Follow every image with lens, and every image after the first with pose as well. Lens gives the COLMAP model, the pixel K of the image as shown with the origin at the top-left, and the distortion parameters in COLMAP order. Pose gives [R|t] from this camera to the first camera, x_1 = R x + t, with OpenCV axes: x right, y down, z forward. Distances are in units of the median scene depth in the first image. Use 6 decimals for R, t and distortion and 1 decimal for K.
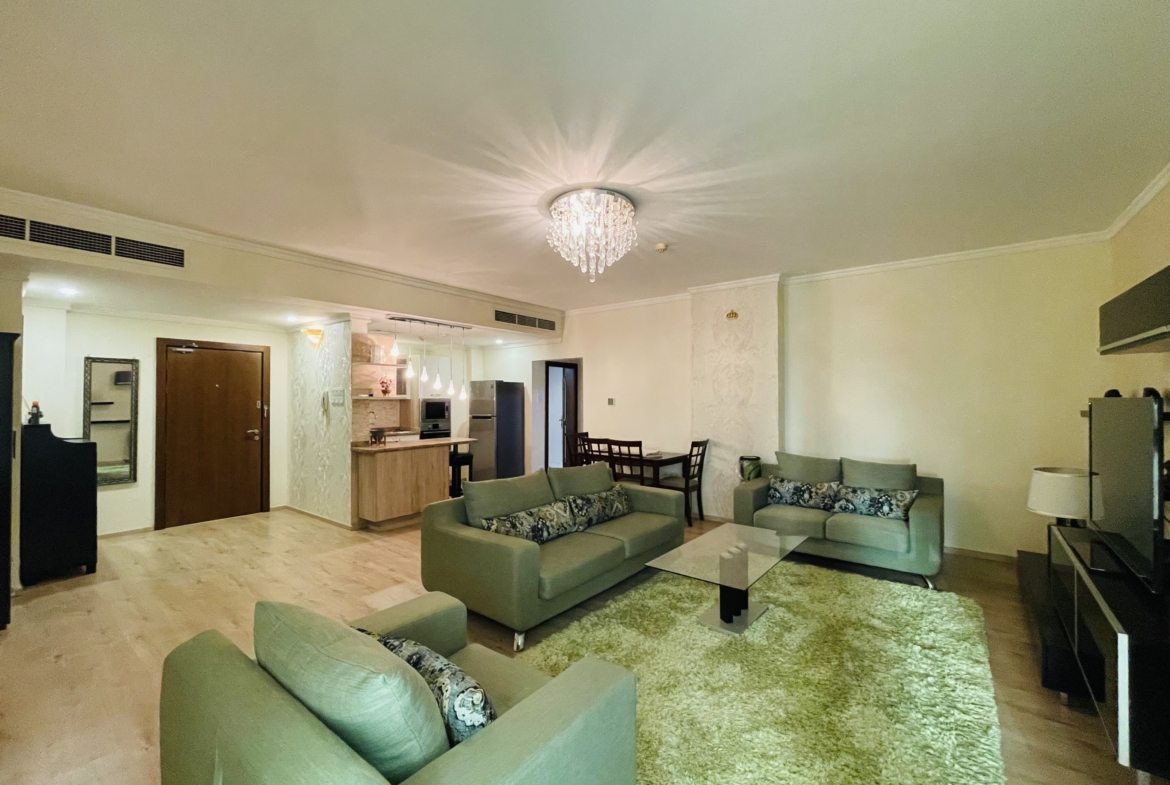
lens RADIAL K [[477.0, 0, 581.4], [0, 477.0, 396.2], [0, 0, 1]] dist [-0.001717, 0.000872]
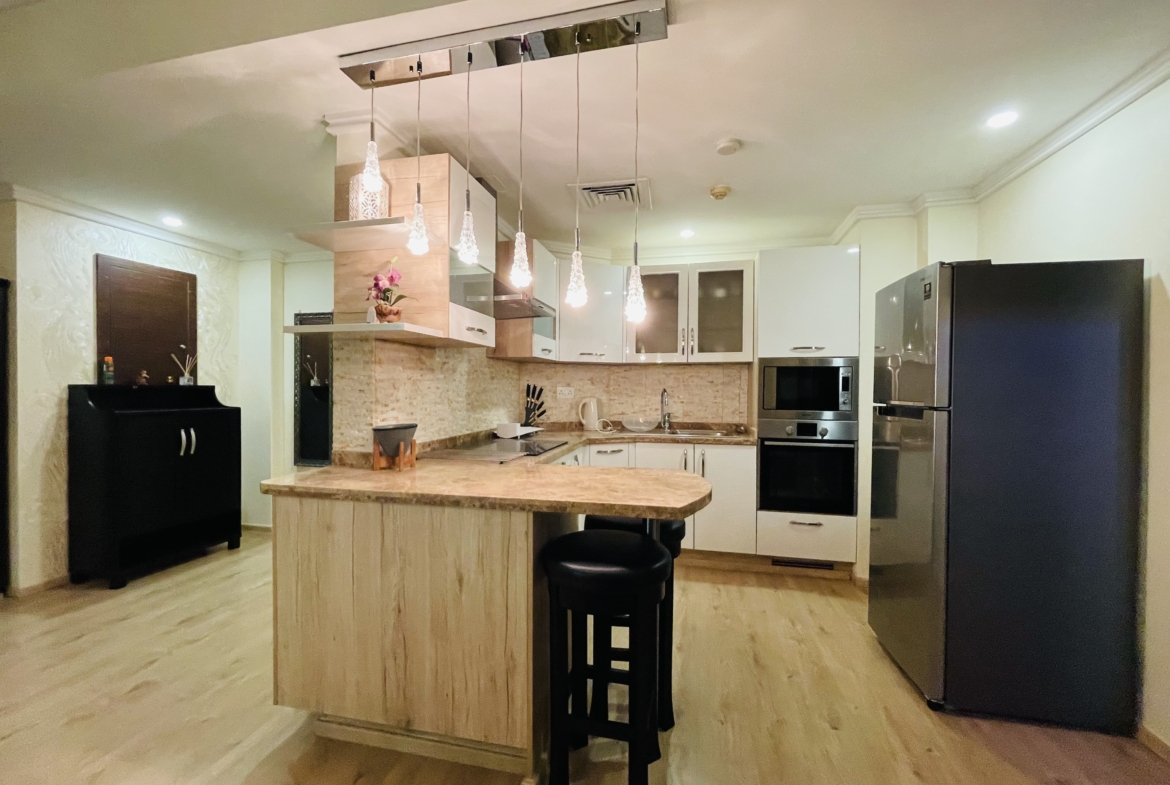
lens RADIAL K [[477.0, 0, 582.6], [0, 477.0, 391.6], [0, 0, 1]] dist [-0.001717, 0.000872]
pose [[0.420603, 0.015056, -0.907120, -0.034707], [-0.003988, 0.999883, 0.014747, 0.029813], [0.907236, -0.002585, 0.420614, 0.726165]]
